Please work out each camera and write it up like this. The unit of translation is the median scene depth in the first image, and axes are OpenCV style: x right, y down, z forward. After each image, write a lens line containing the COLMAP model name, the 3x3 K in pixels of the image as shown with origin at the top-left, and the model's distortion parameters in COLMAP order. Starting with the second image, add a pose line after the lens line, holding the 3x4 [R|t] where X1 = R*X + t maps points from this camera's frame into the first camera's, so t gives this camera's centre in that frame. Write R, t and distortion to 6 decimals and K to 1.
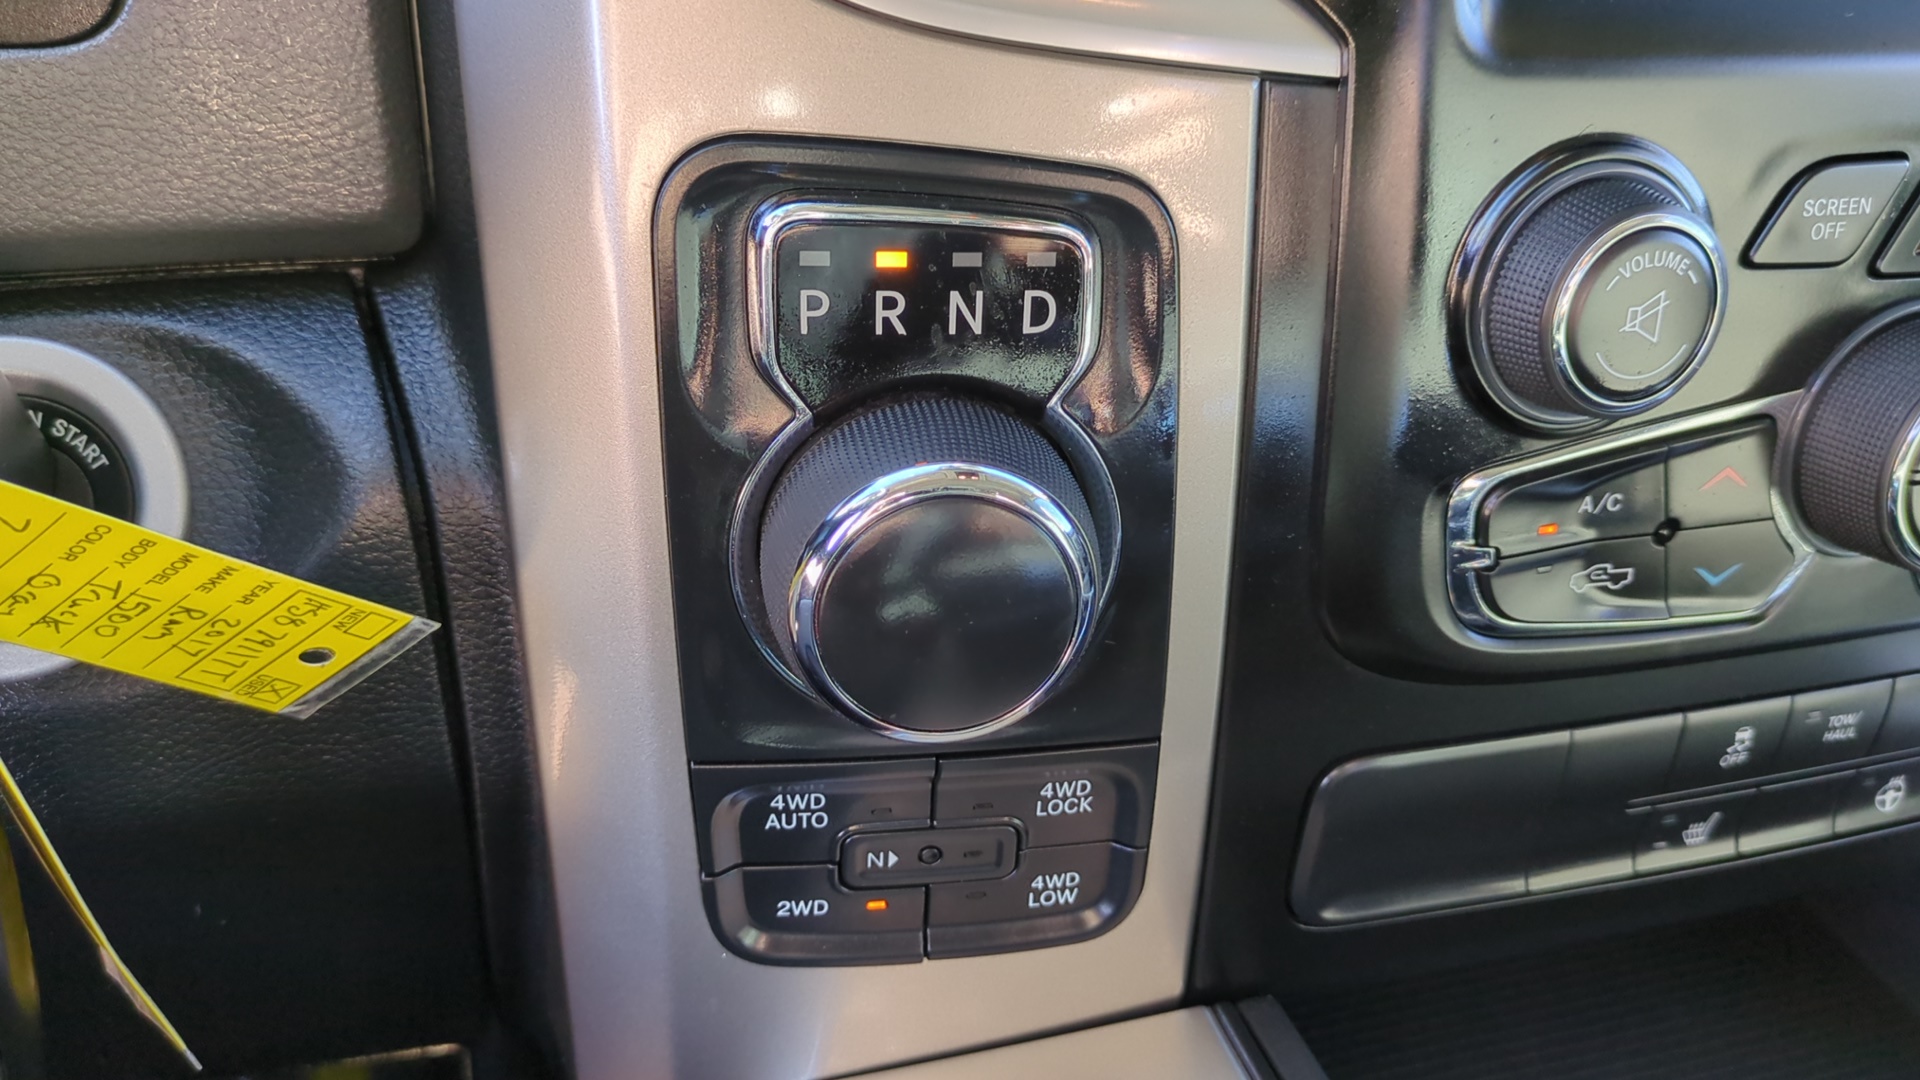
lens RADIAL K [[1667.1, 0, 978.0], [0, 1667.1, 538.3], [0, 0, 1]] dist [0.060694, -0.096009]
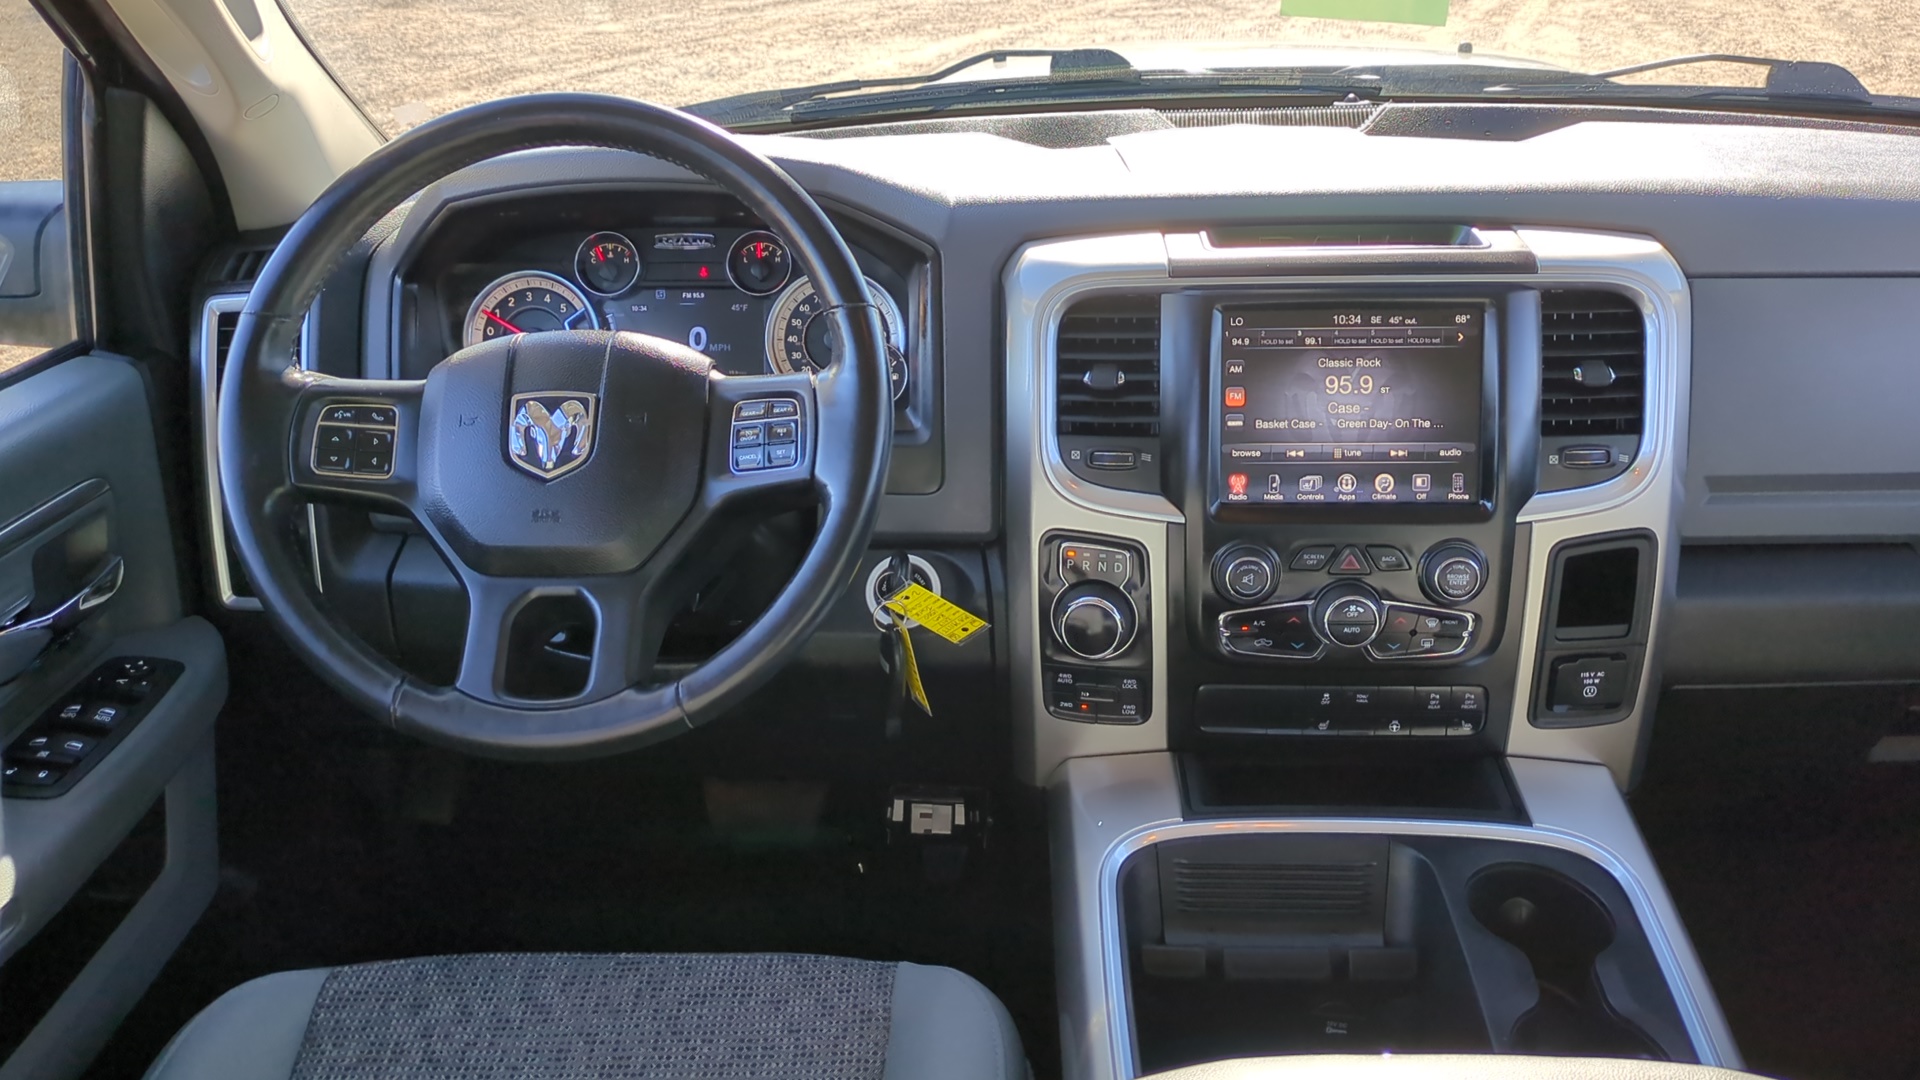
lens RADIAL K [[1653.5, 0, 959.2], [0, 1653.5, 549.5], [0, 0, 1]] dist [0.036134, -0.000231]
pose [[0.931943, 0.073218, -0.355135, 1.099099], [-0.108948, 0.990688, -0.081651, 0.208648], [0.345850, 0.114785, 0.931242, -3.018299]]
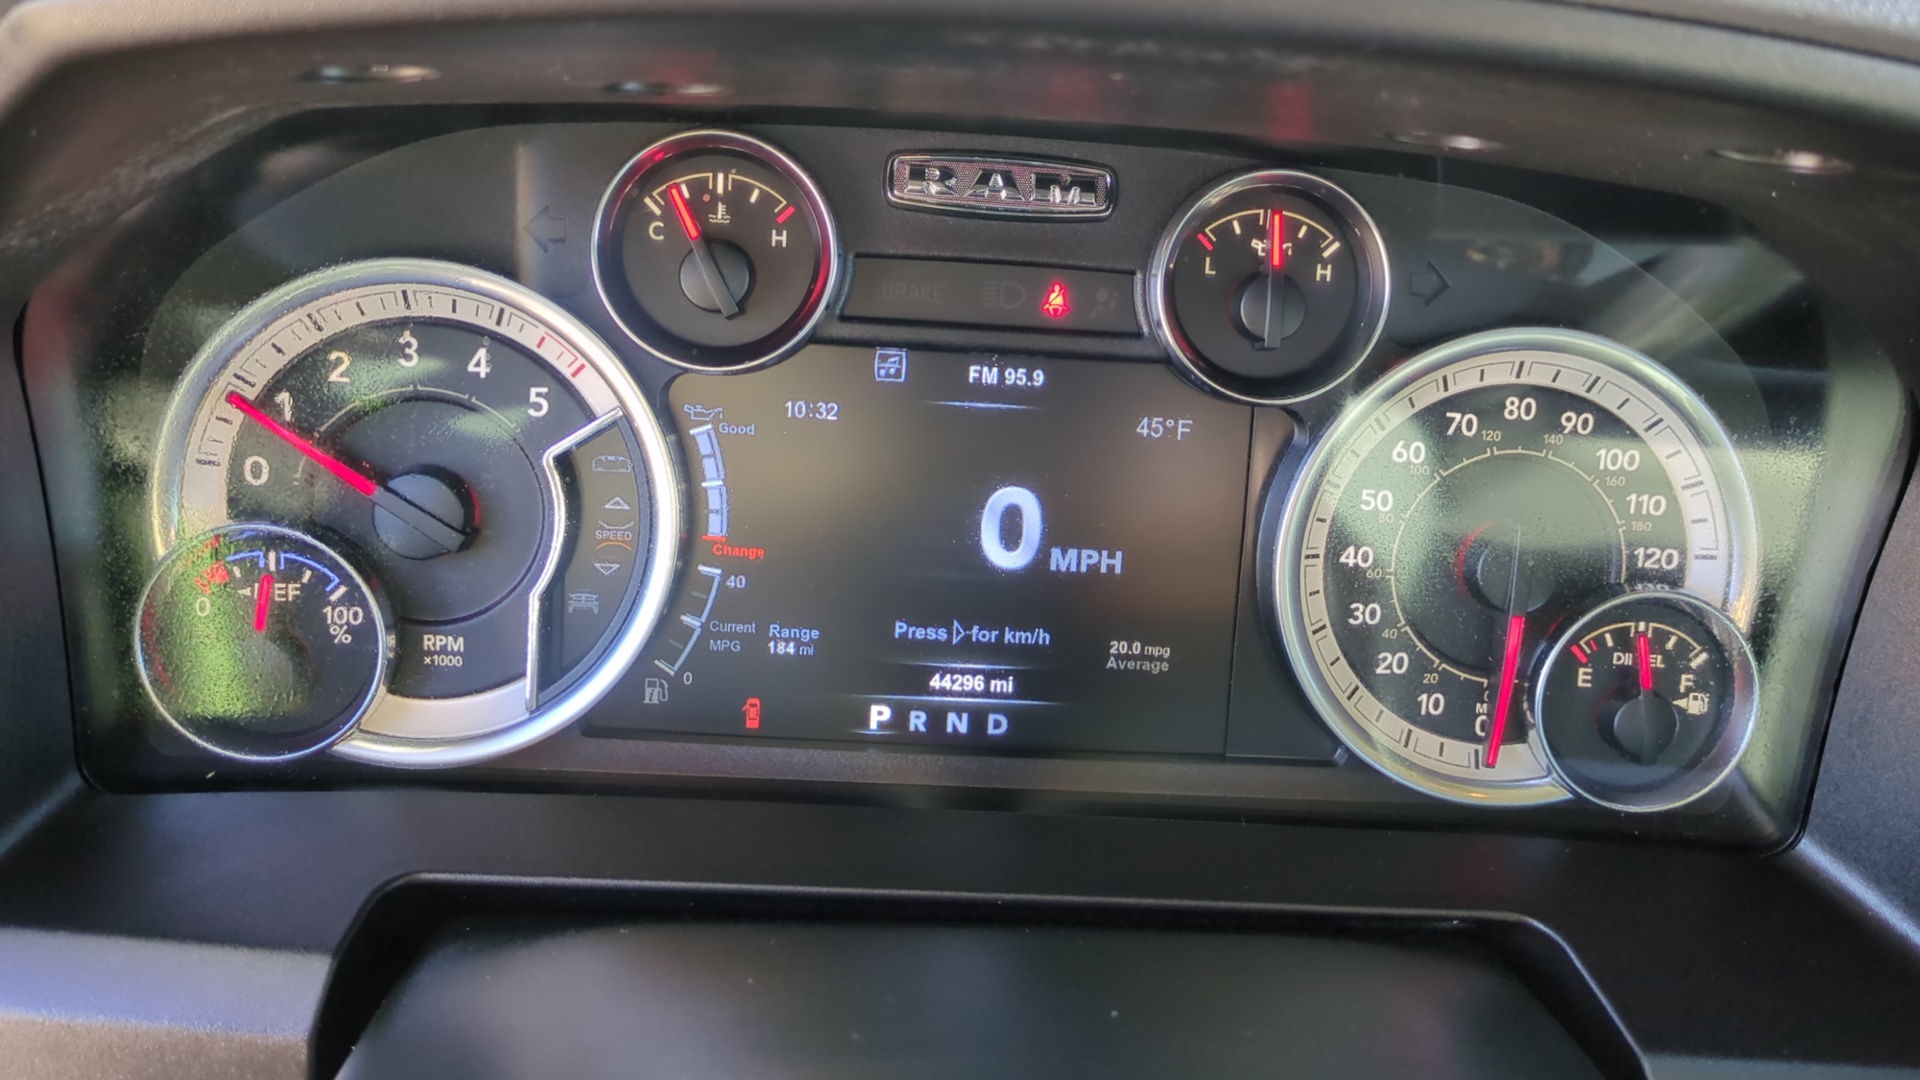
lens RADIAL K [[1650.2, 0, 956.9], [0, 1650.2, 537.0], [0, 0, 1]] dist [0.061637, -0.098146]
pose [[0.964276, 0.151986, -0.216960, -1.043857], [-0.151956, 0.988242, 0.016922, -0.690362], [0.216981, 0.016651, 0.976034, -0.307020]]
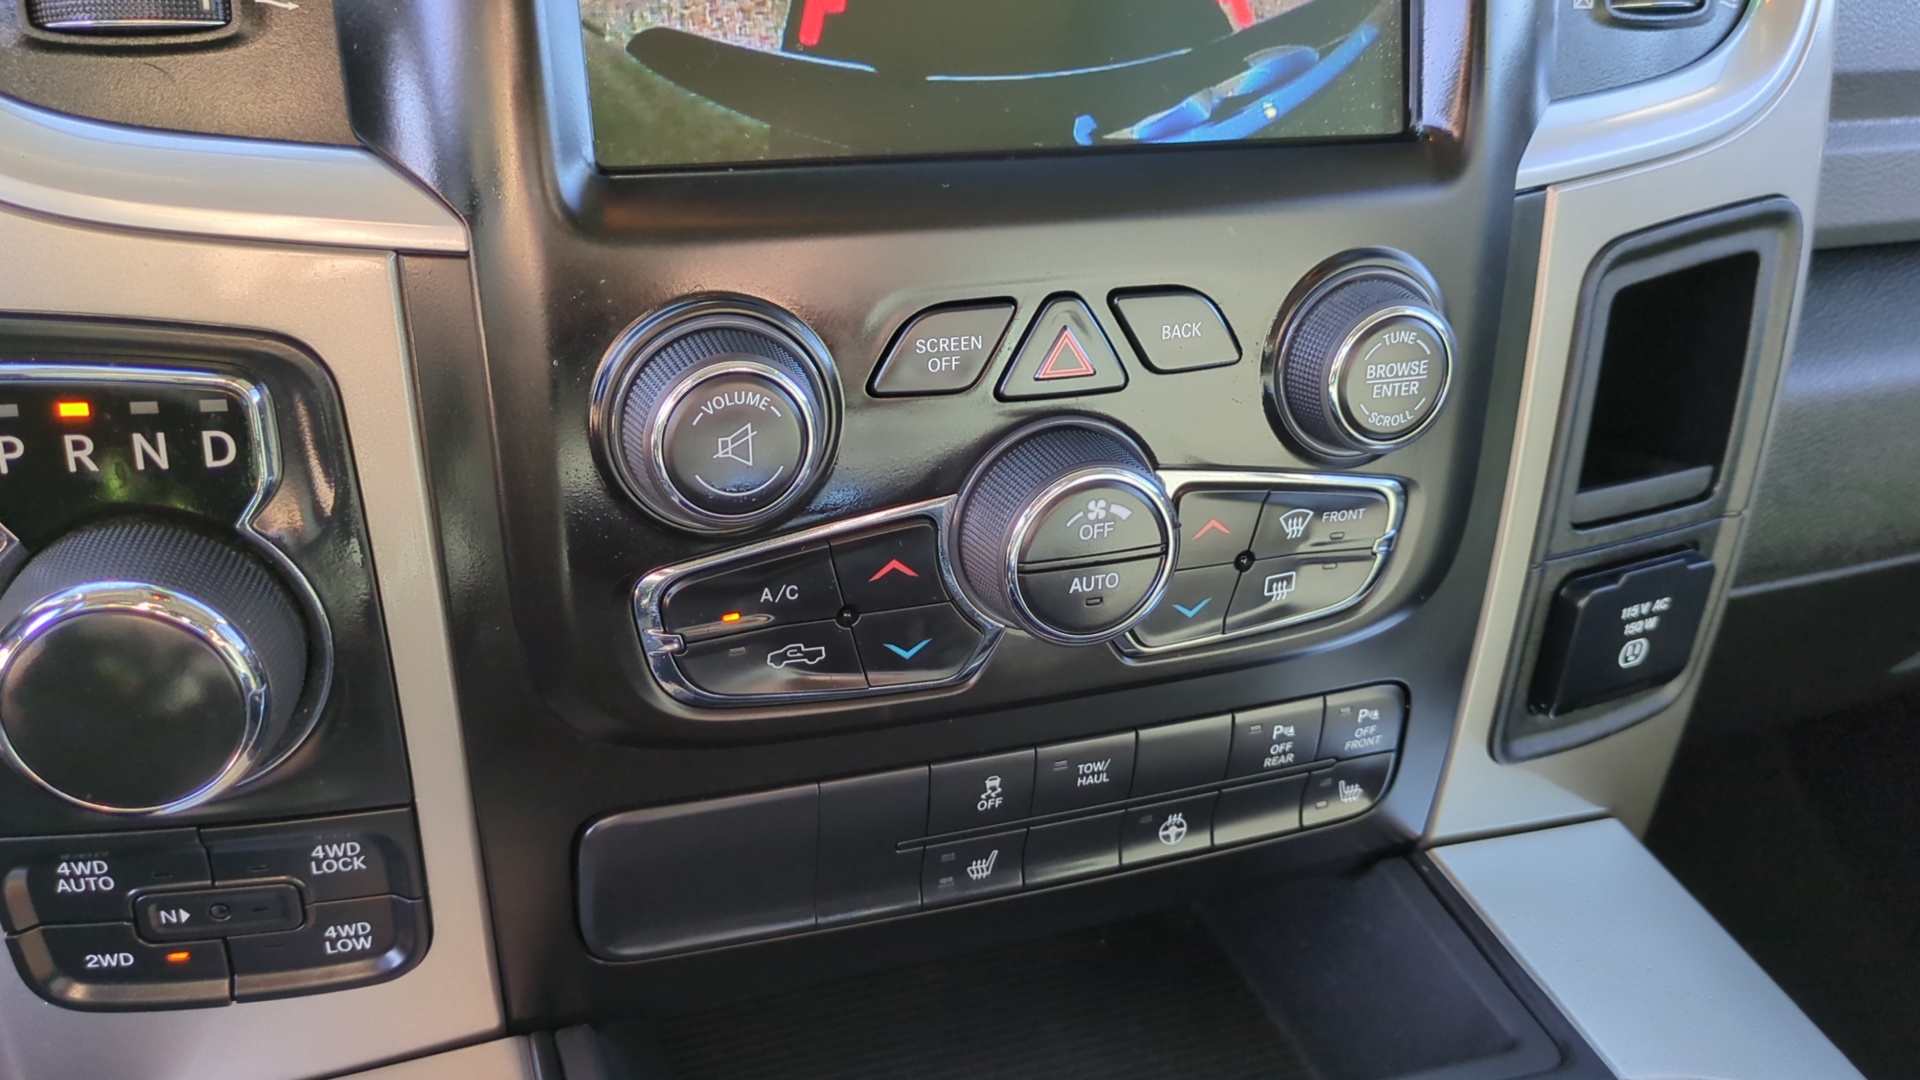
lens RADIAL K [[1650.2, 0, 956.9], [0, 1650.2, 537.0], [0, 0, 1]] dist [0.061637, -0.098146]
pose [[0.999450, -0.019778, 0.026630, 0.459648], [0.020392, 0.999528, -0.022984, -0.031091], [-0.026162, 0.023515, 0.999381, -0.165082]]
